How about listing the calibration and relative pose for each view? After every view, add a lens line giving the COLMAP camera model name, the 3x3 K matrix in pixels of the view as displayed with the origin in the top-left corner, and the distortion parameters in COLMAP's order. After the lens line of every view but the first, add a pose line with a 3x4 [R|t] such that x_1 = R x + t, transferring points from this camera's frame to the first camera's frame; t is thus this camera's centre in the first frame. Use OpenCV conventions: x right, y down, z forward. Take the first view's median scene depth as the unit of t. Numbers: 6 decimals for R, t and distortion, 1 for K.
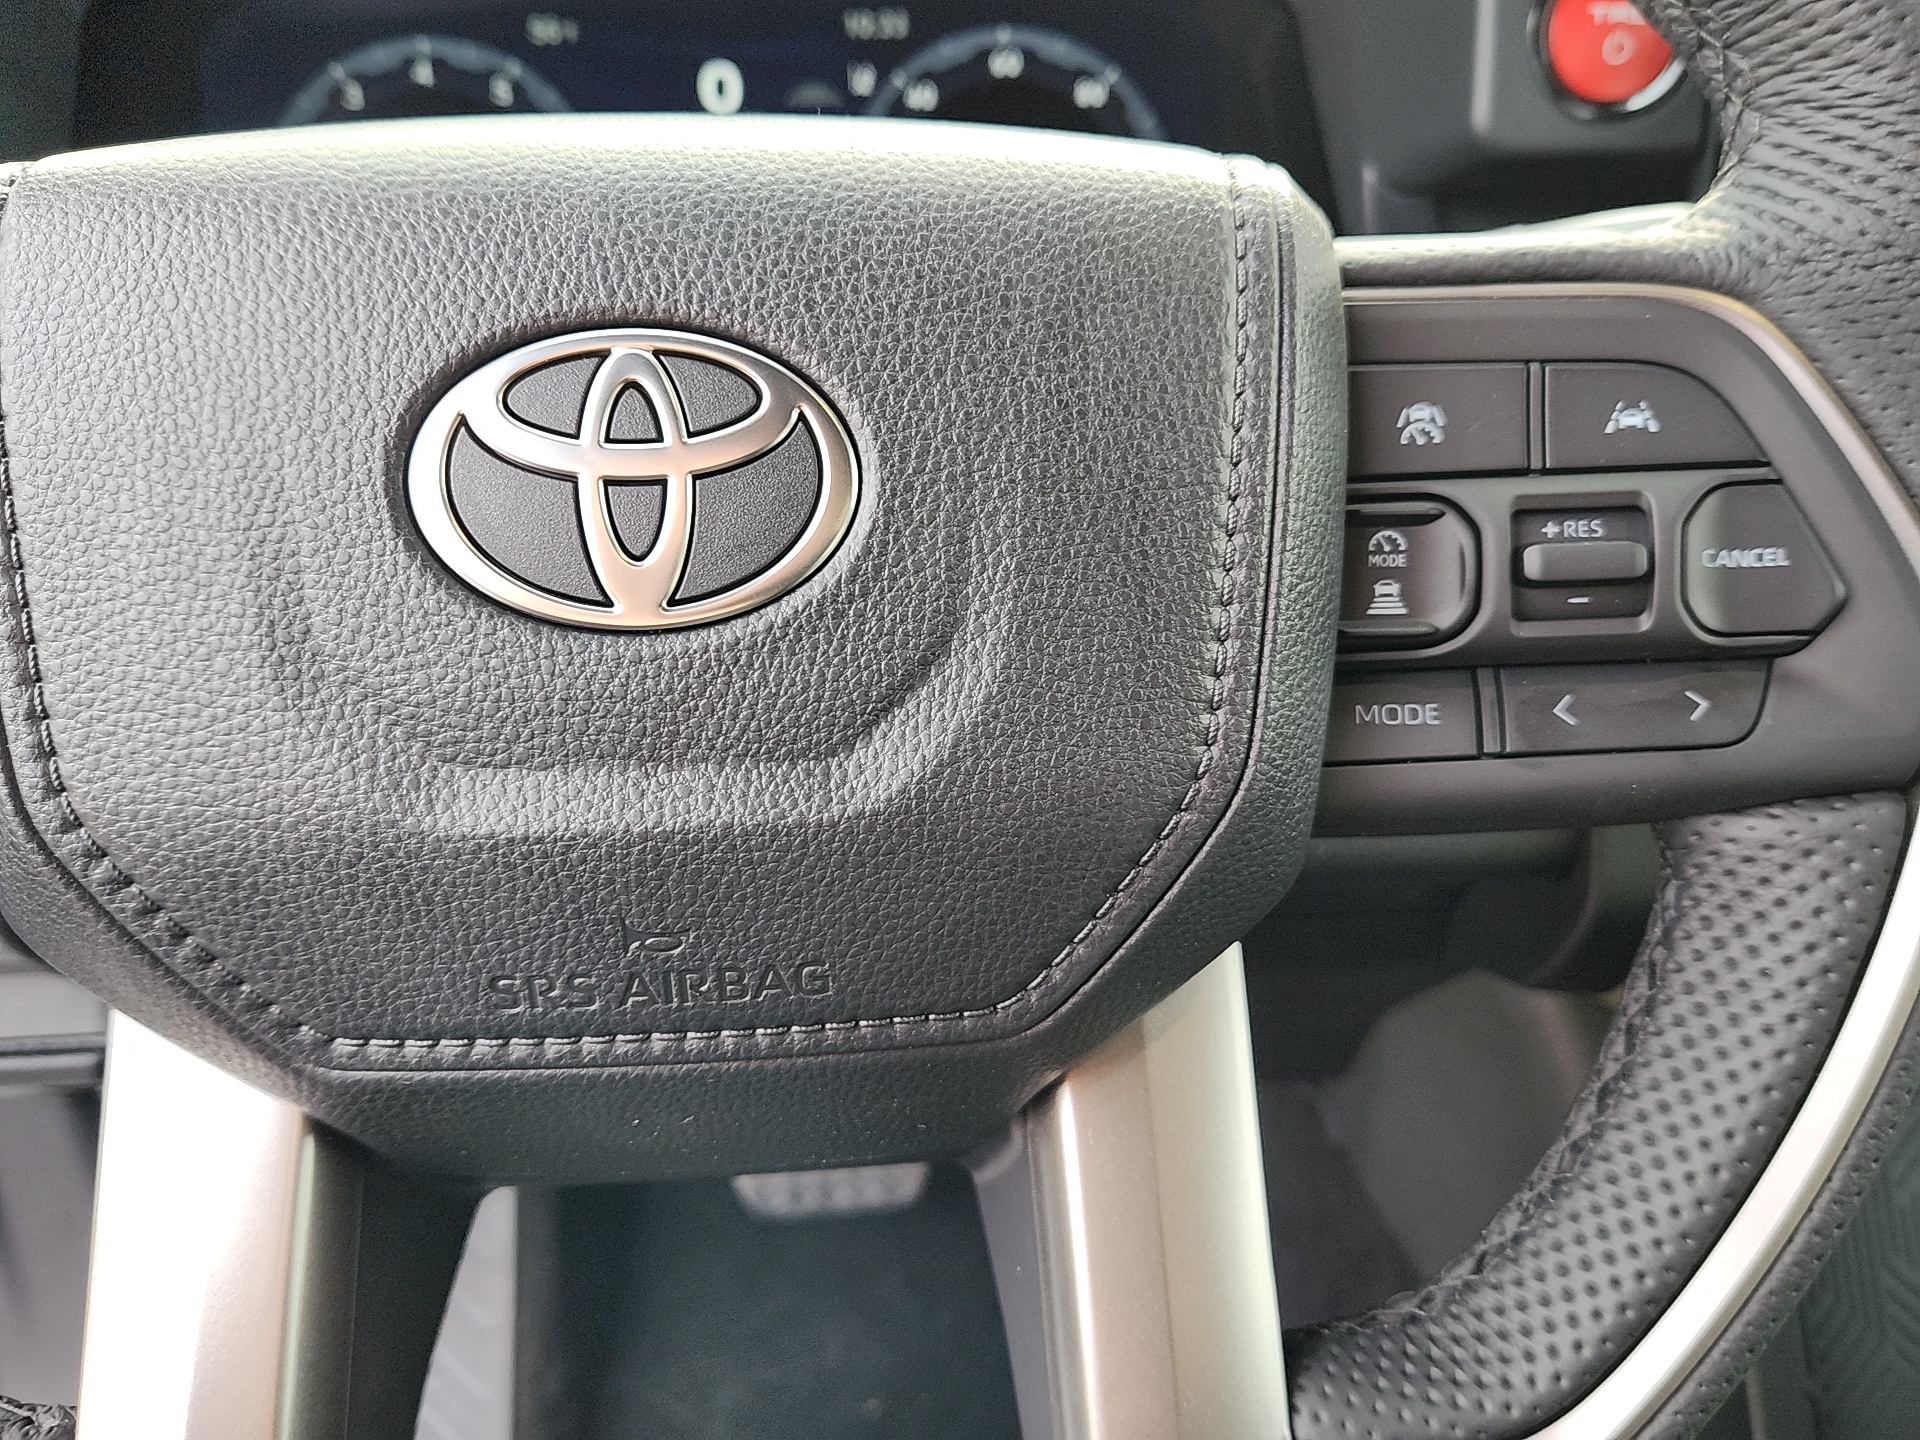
lens RADIAL K [[1543.0, 0, 995.8], [0, 1543.0, 716.7], [0, 0, 1]] dist [0.070526, -0.078317]
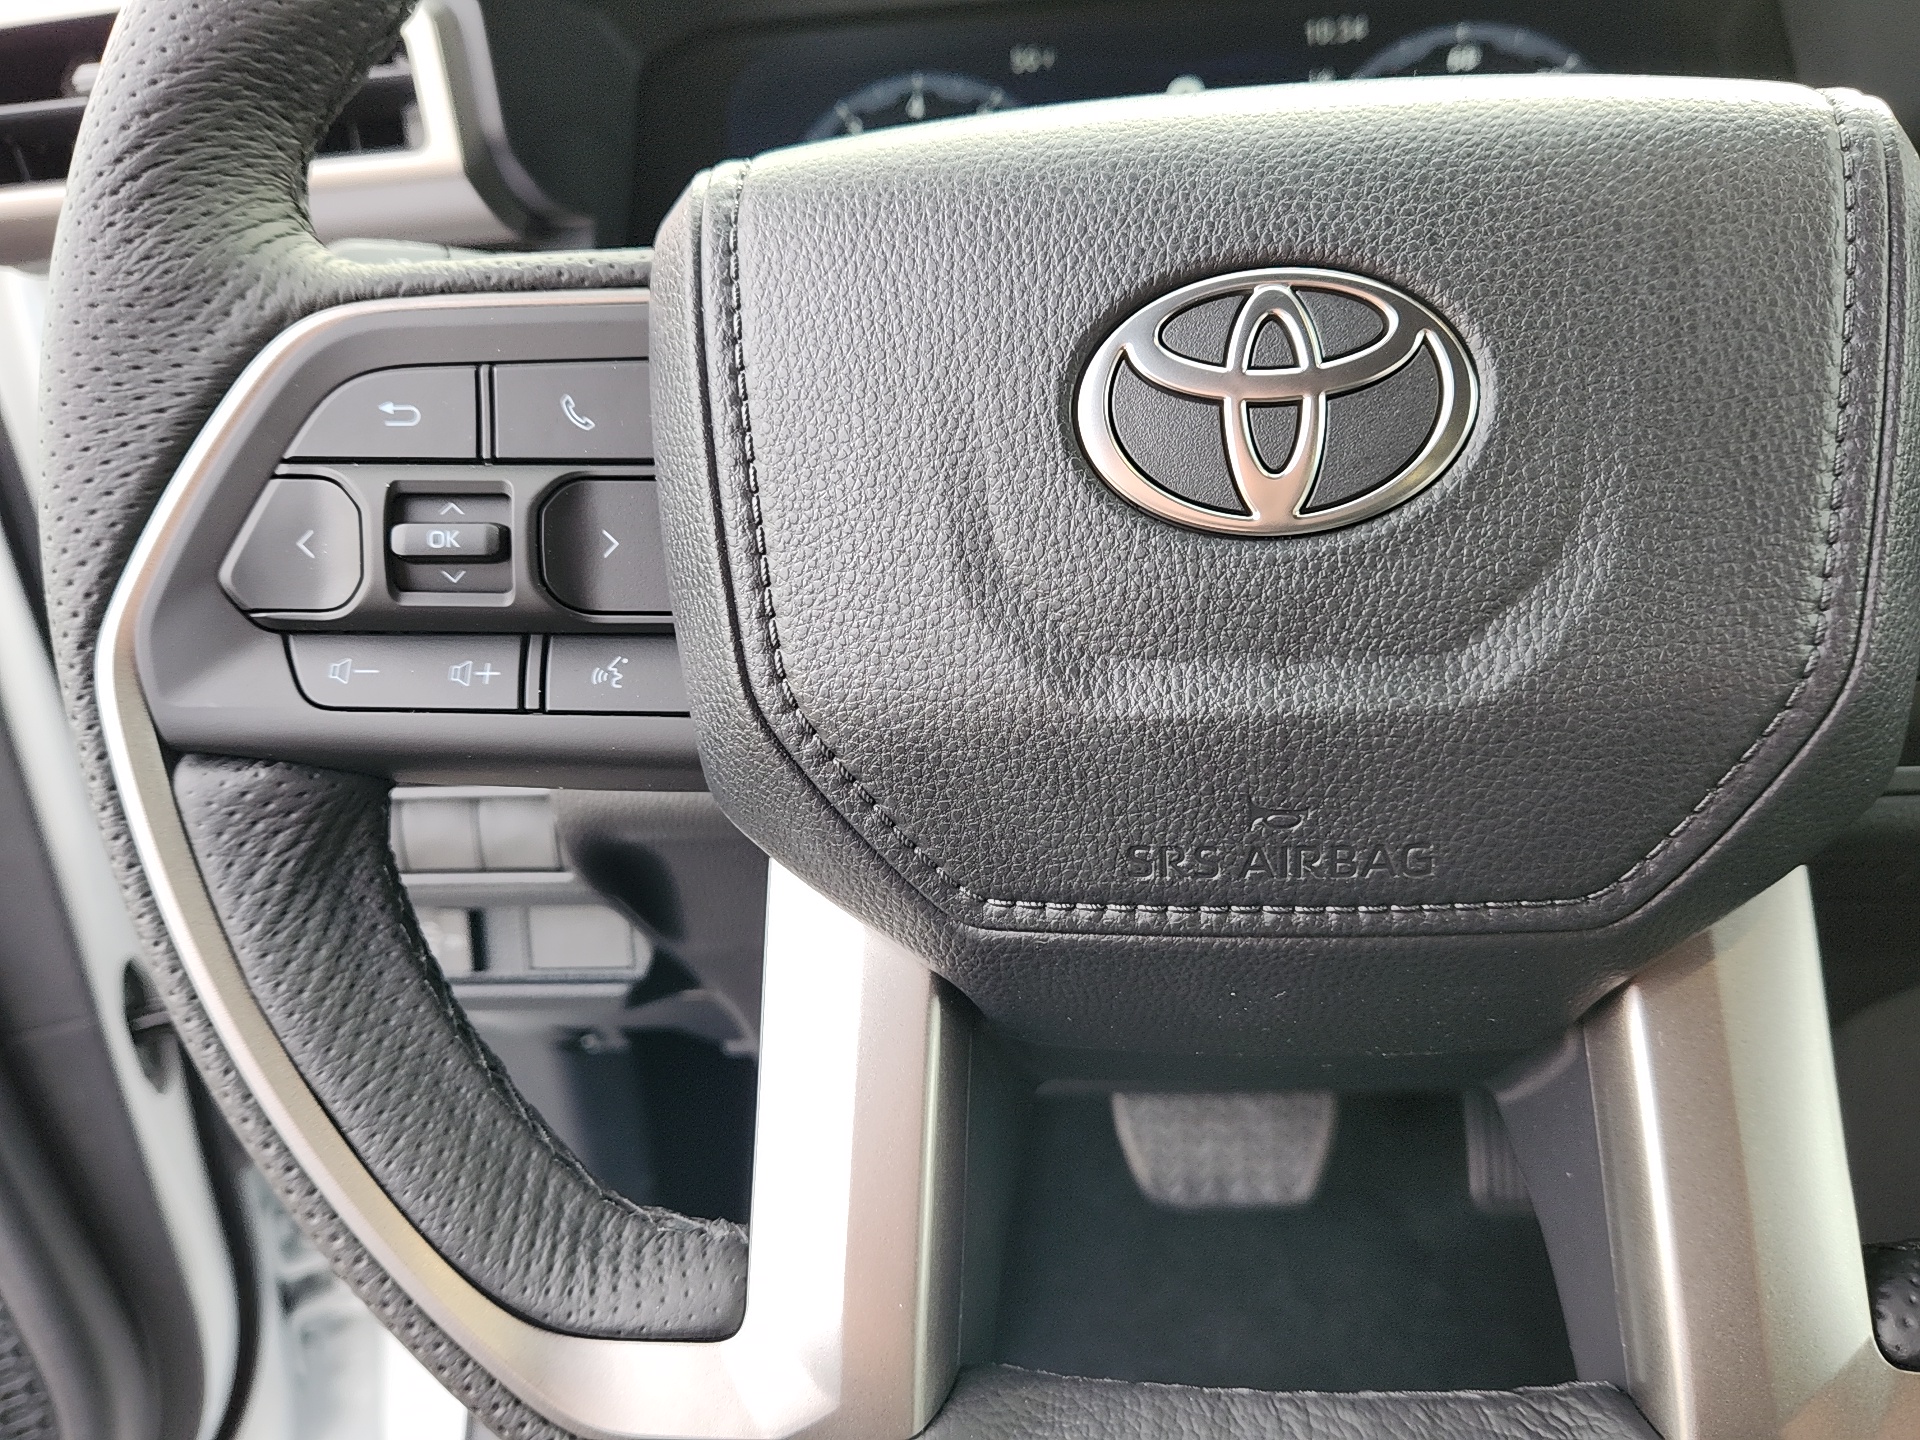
lens RADIAL K [[1543.0, 0, 1039.0], [0, 1543.0, 709.0], [0, 0, 1]] dist [0.070526, -0.078317]
pose [[0.982684, 0.009064, -0.185067, -0.182835], [-0.014043, 0.999573, -0.025613, 0.097602], [0.184756, 0.027768, 0.982392, -0.123631]]
